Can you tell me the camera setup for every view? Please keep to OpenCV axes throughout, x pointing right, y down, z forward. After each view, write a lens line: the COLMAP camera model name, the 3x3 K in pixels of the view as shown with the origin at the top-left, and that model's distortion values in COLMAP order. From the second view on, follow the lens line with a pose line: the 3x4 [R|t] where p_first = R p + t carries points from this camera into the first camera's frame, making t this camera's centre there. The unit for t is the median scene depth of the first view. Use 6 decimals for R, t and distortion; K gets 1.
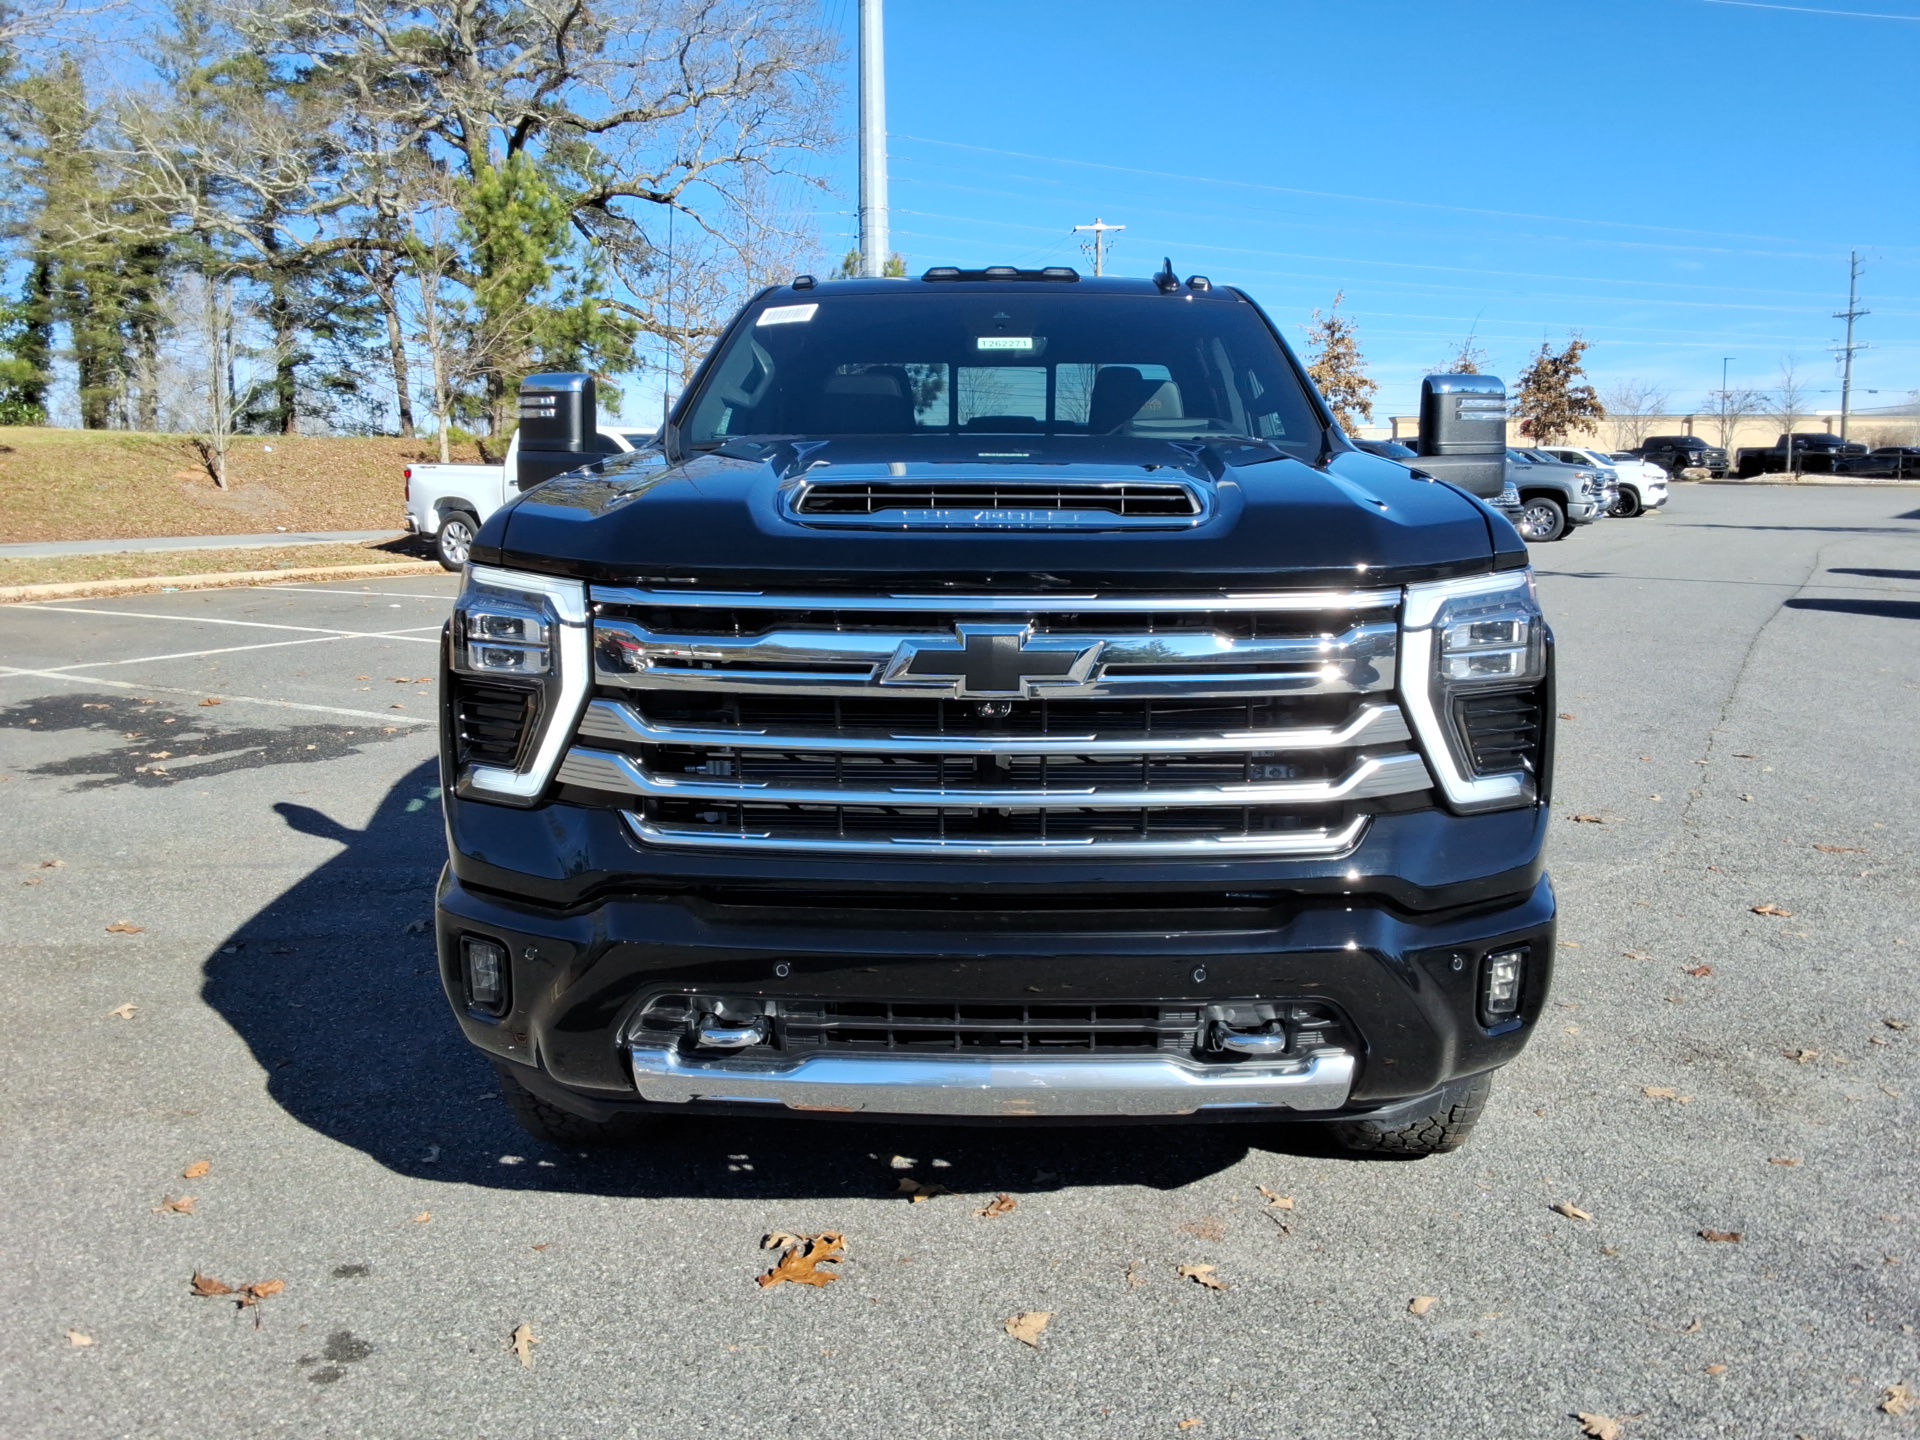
lens RADIAL K [[1547.4, 0, 975.2], [0, 1547.4, 711.8], [0, 0, 1]] dist [0.104433, -0.163672]
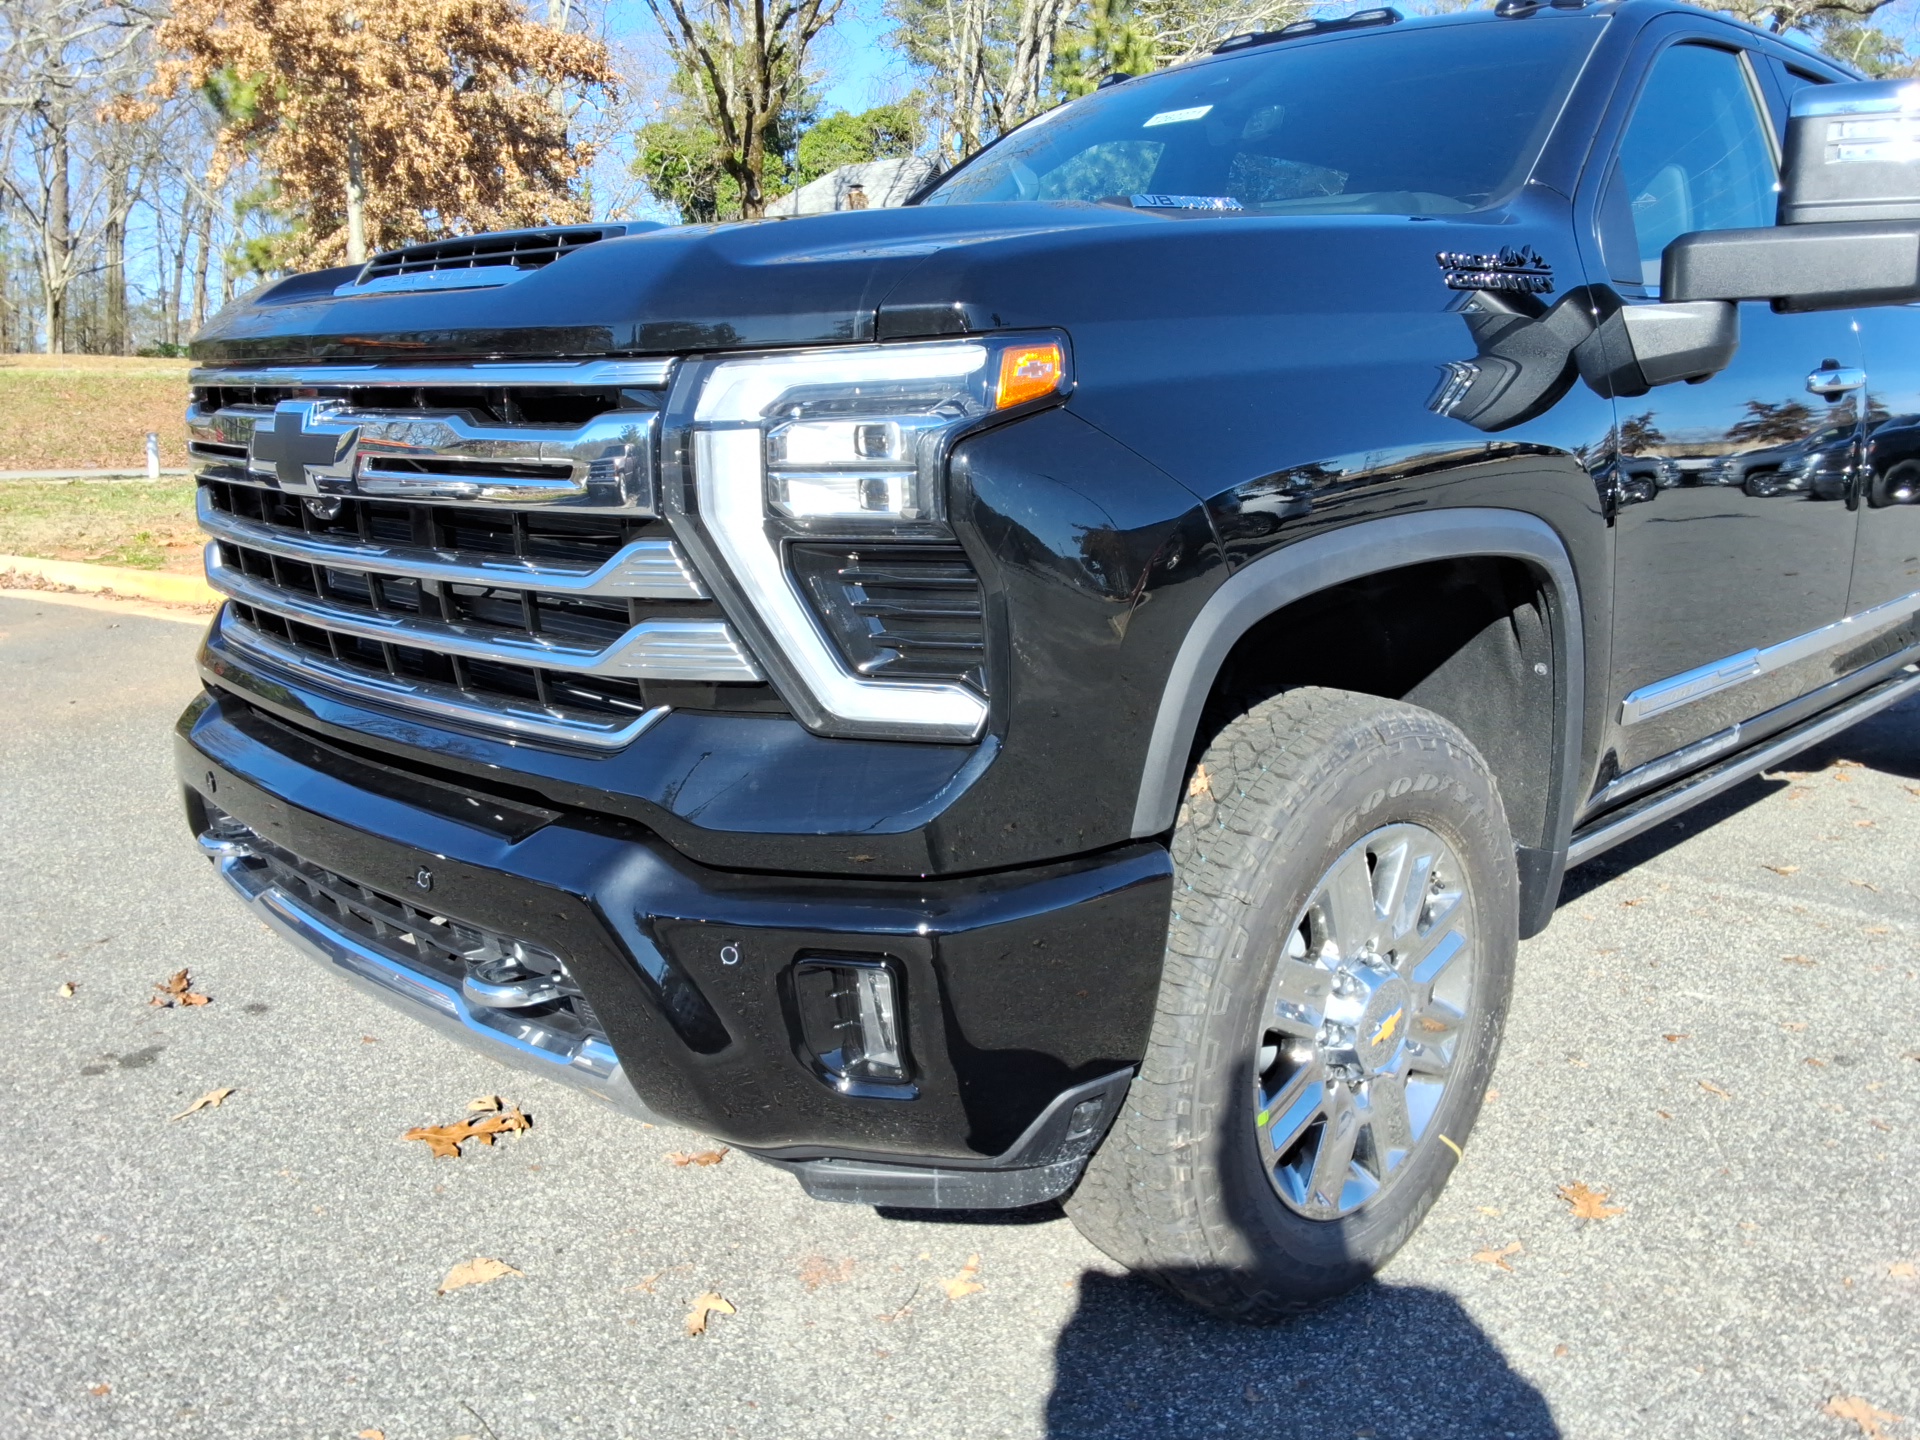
lens RADIAL K [[1547.4, 0, 975.2], [0, 1547.4, 711.8], [0, 0, 1]] dist [0.104433, -0.163672]
pose [[0.717874, 0.133289, -0.683294, 0.788853], [-0.107861, 0.990943, 0.079982, 0.000536], [0.687767, 0.016284, 0.725749, 0.593950]]
